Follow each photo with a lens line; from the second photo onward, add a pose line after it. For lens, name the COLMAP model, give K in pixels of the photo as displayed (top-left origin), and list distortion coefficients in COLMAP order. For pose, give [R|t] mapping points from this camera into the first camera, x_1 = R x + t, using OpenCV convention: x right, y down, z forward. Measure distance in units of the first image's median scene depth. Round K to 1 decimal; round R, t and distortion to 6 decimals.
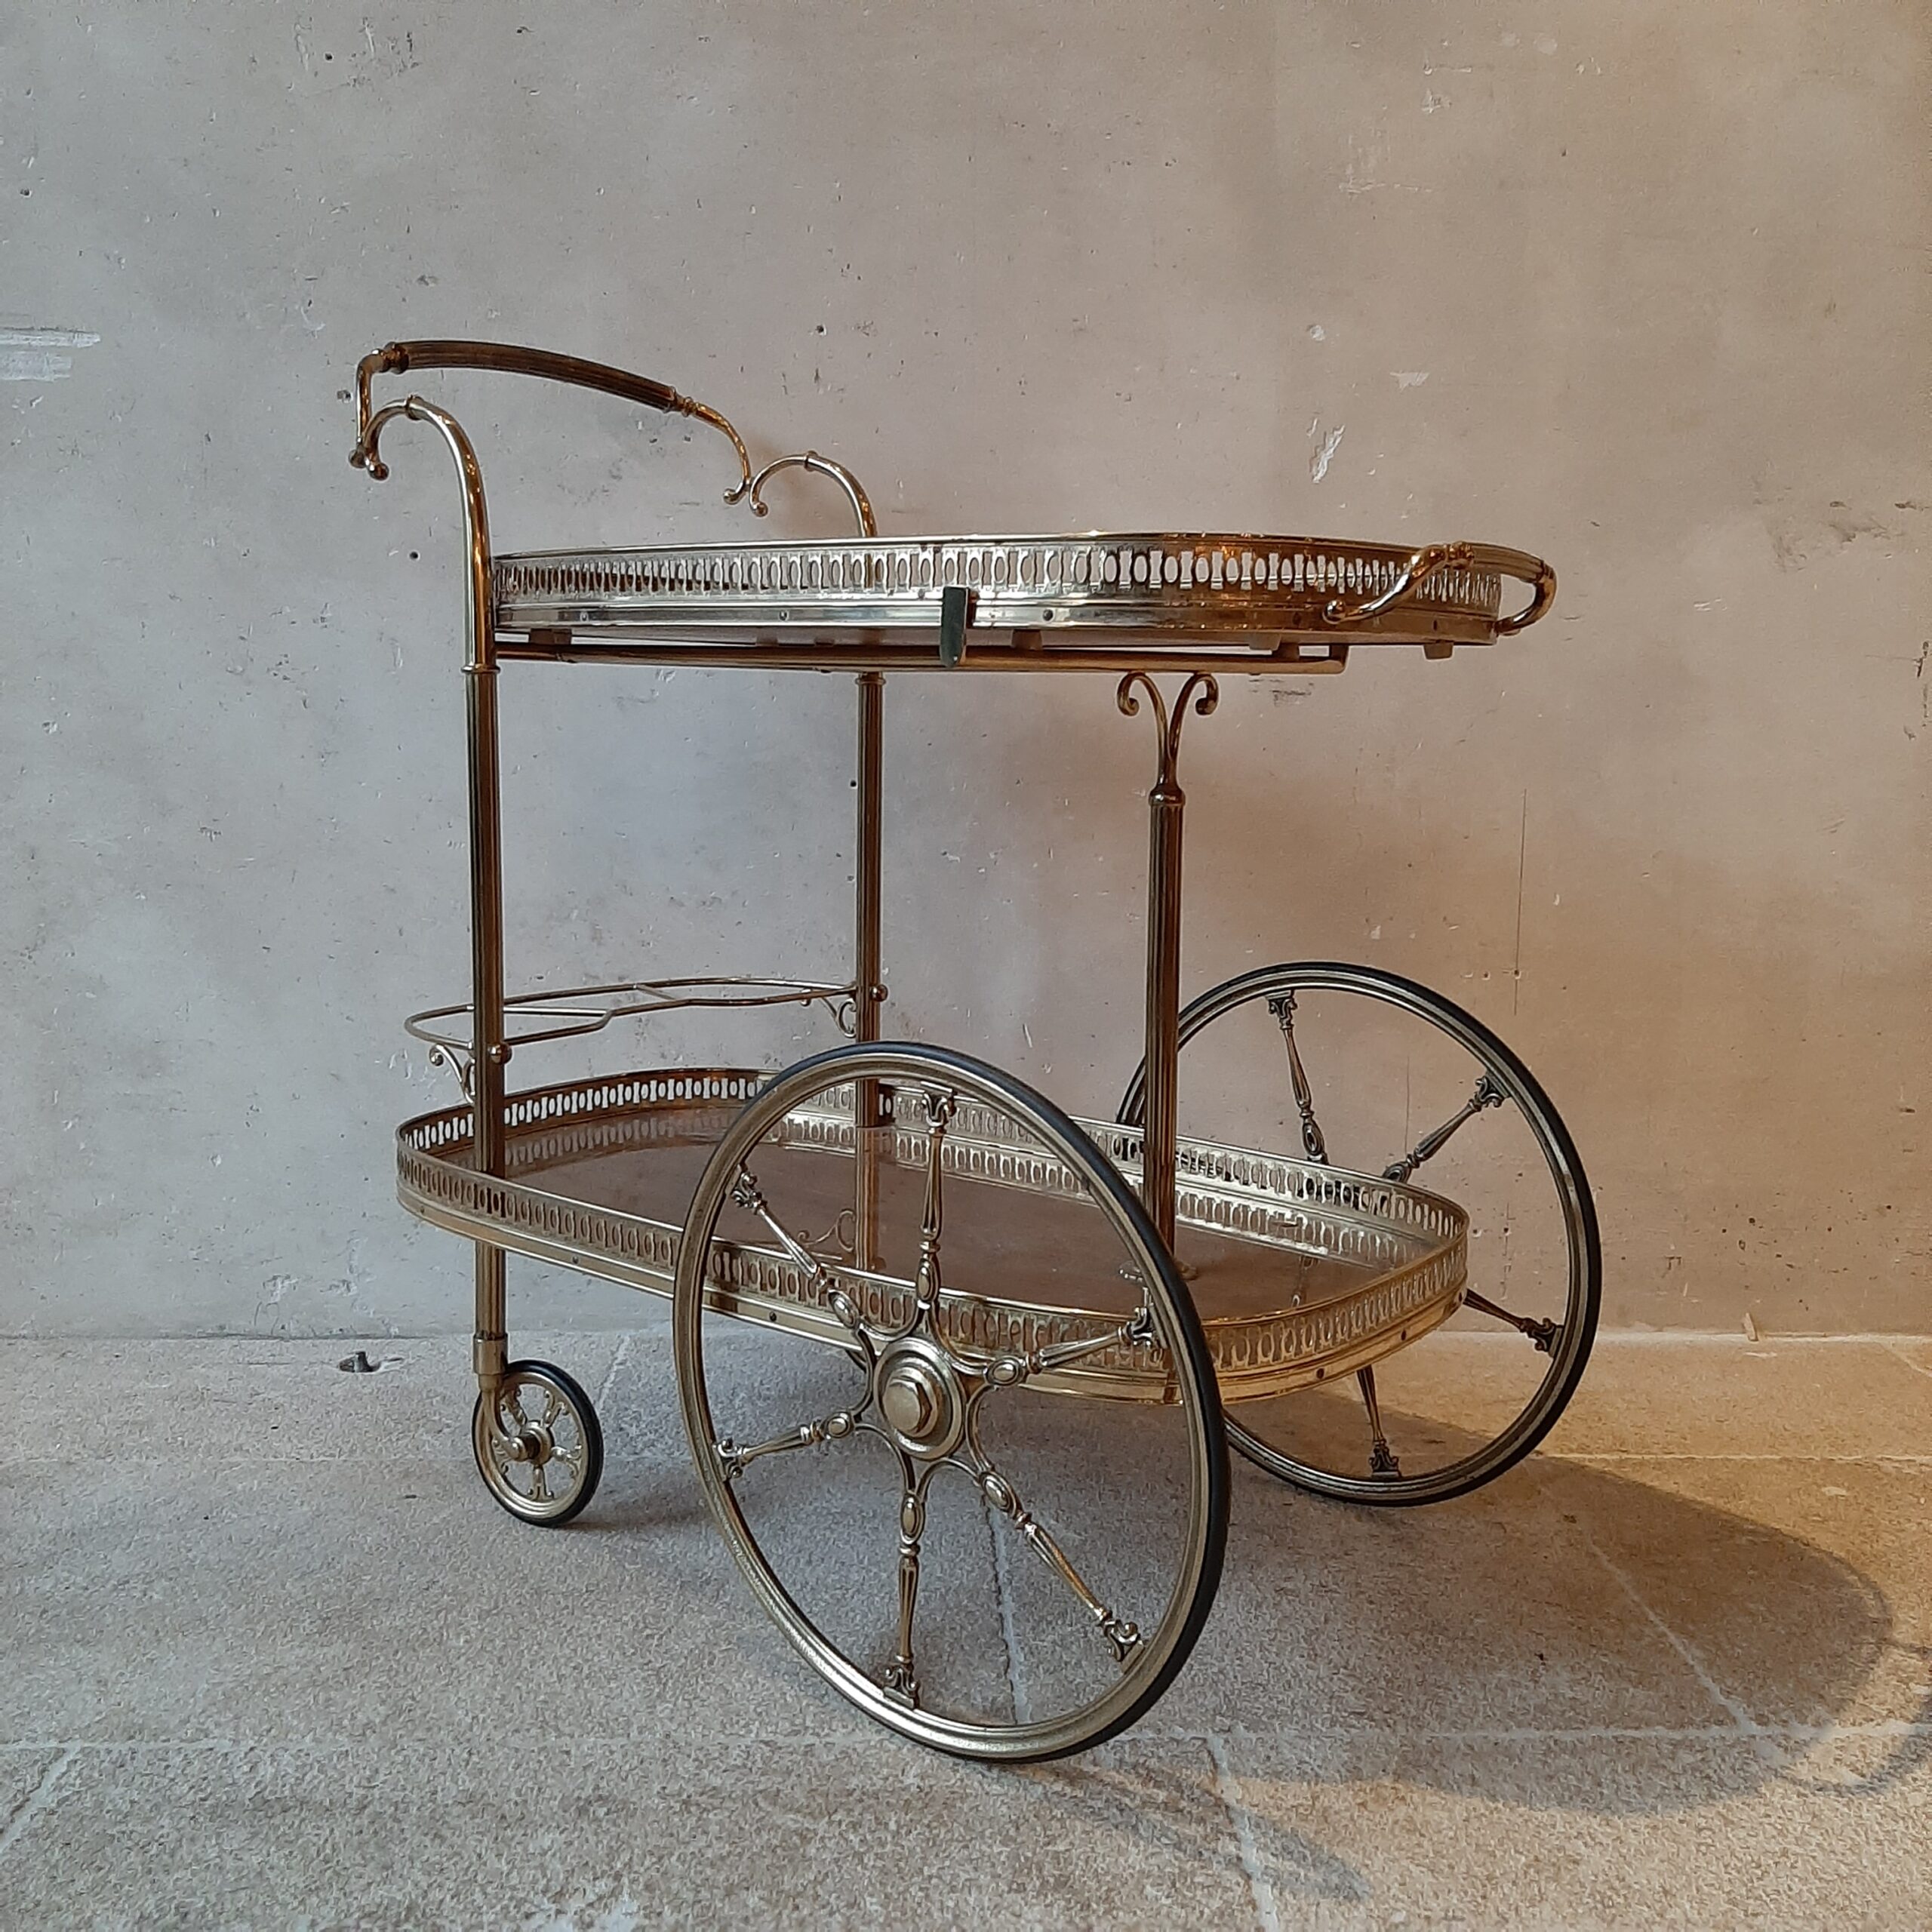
lens RADIAL K [[1971.7, 0, 966.9], [0, 1971.7, 949.1], [0, 0, 1]] dist [0.058119, -0.125741]
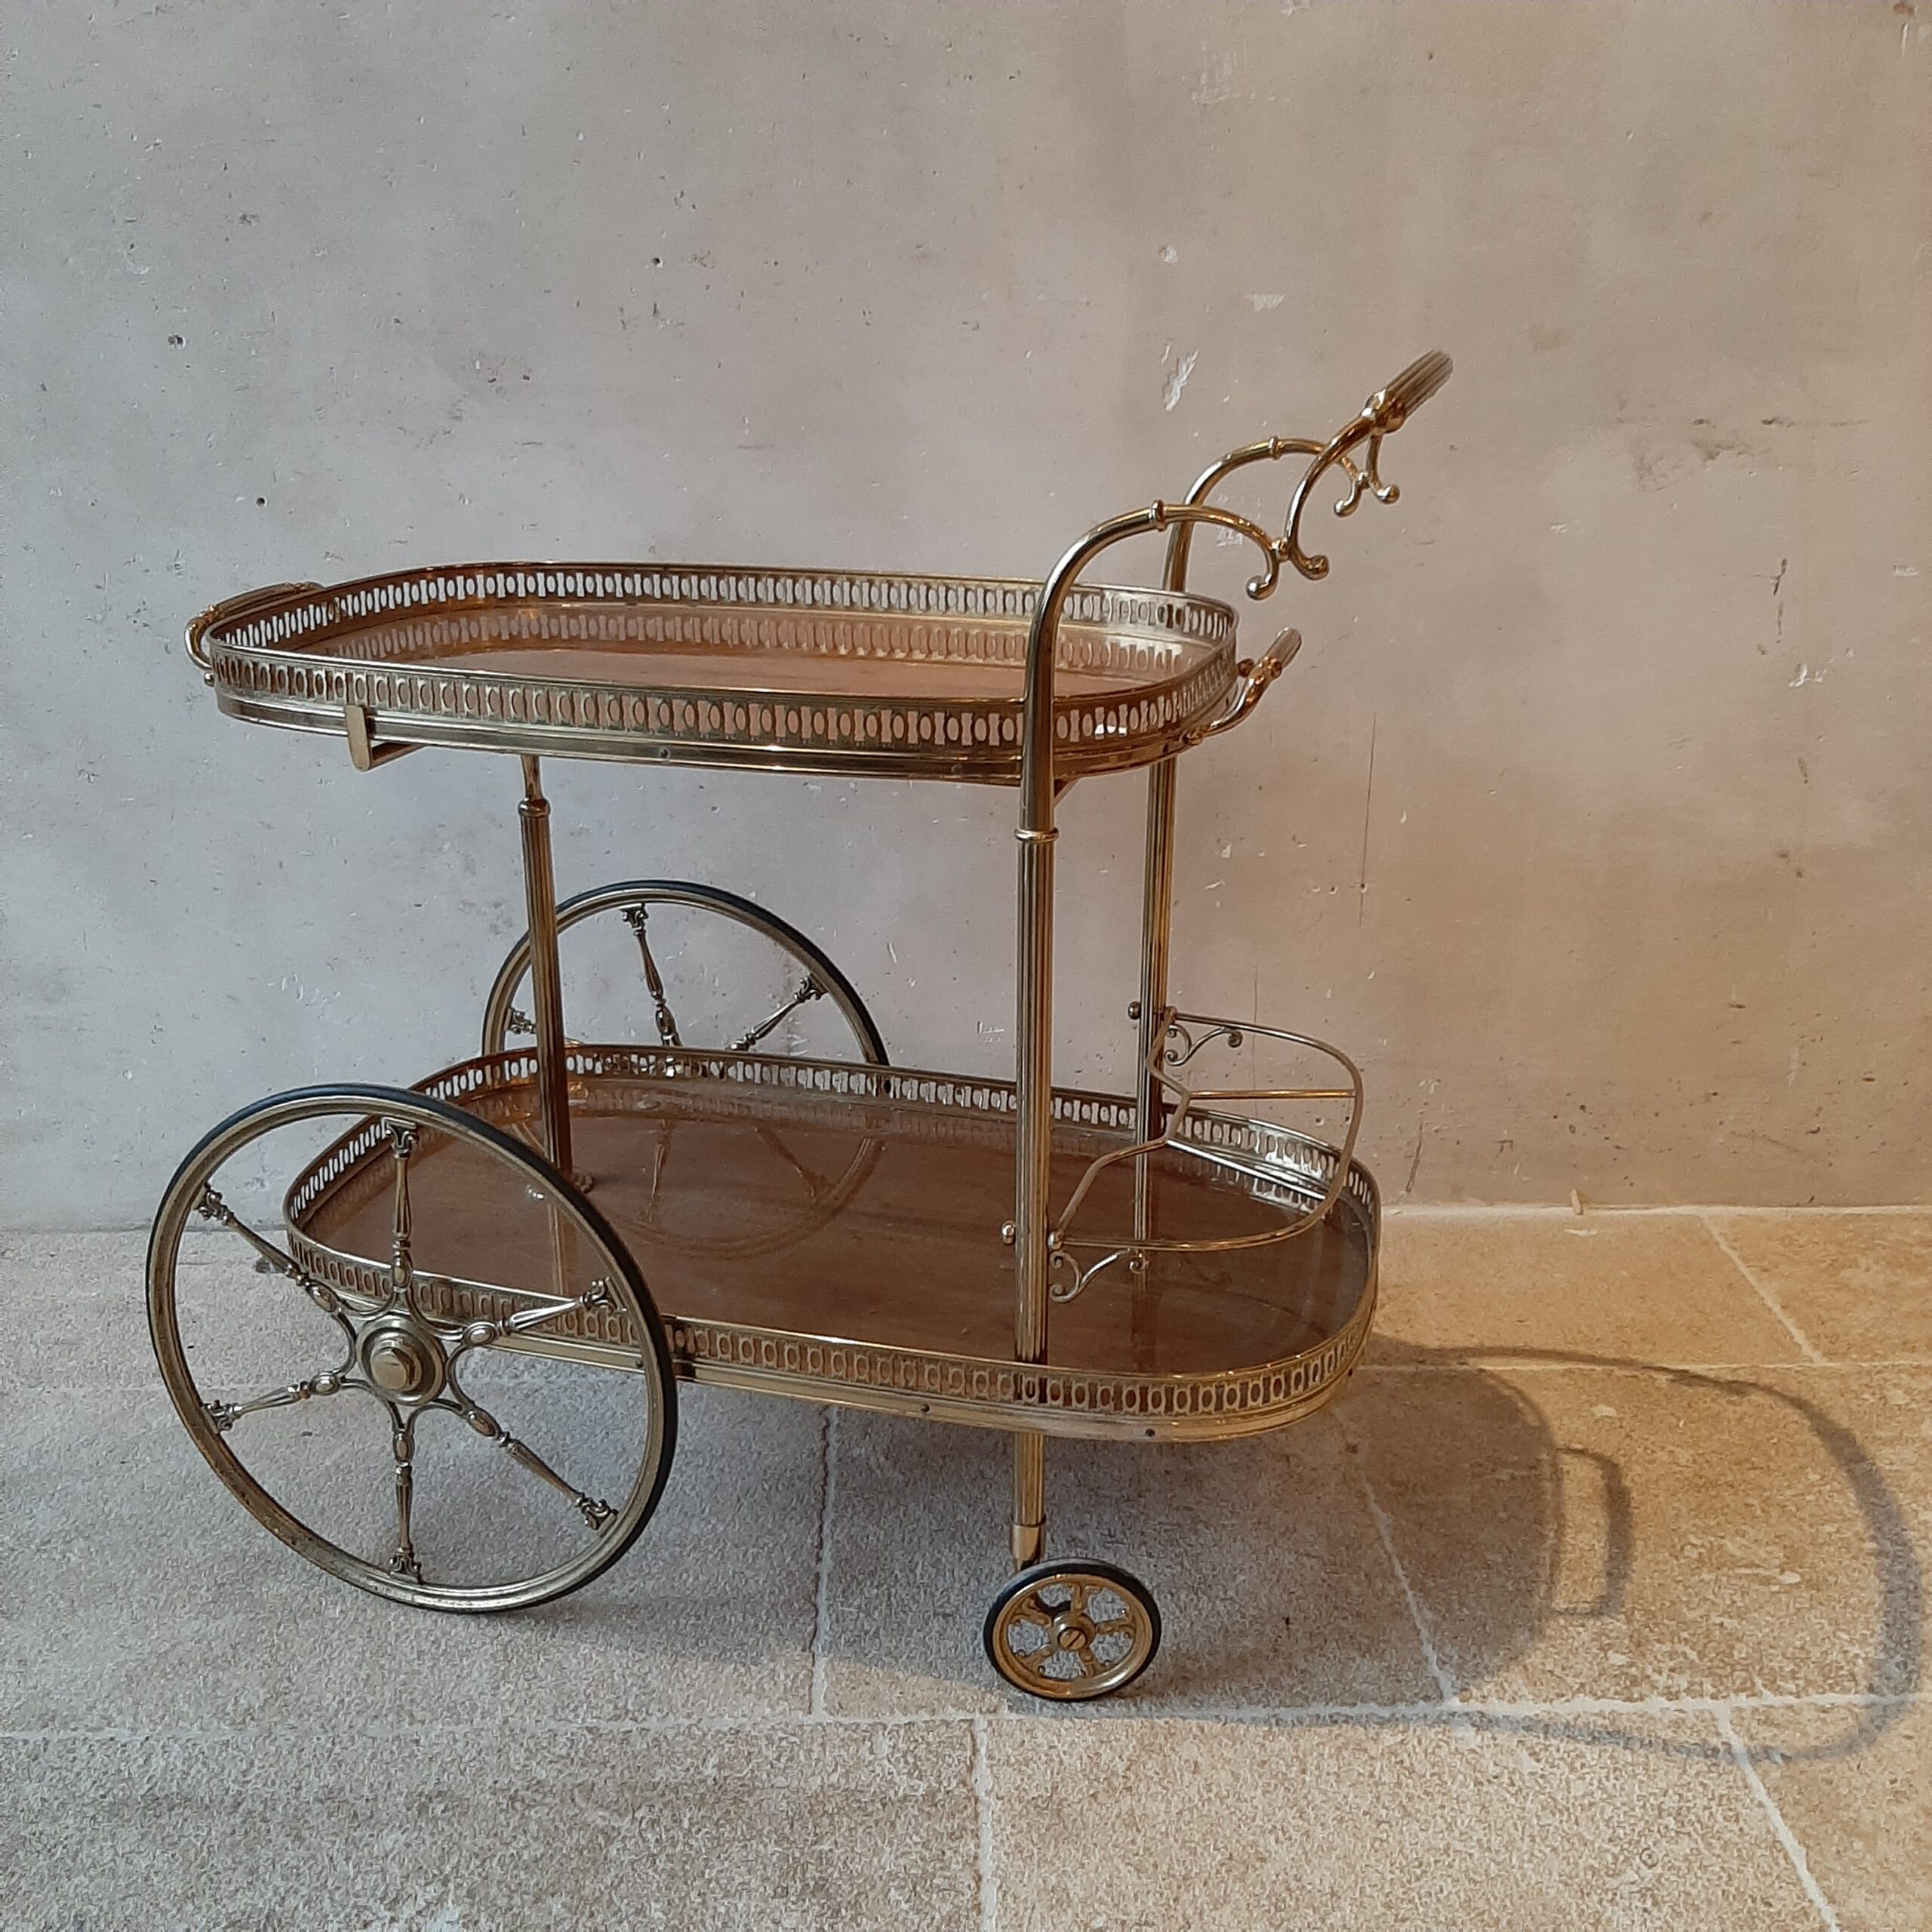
lens RADIAL K [[1977.5, 0, 964.5], [0, 1977.5, 953.1], [0, 0, 1]] dist [0.055566, -0.125706]
pose [[0.999888, -0.006832, -0.013285, 0.135252], [0.009474, 0.977595, 0.210281, -0.283143], [0.011551, -0.210383, 0.977551, -0.035524]]
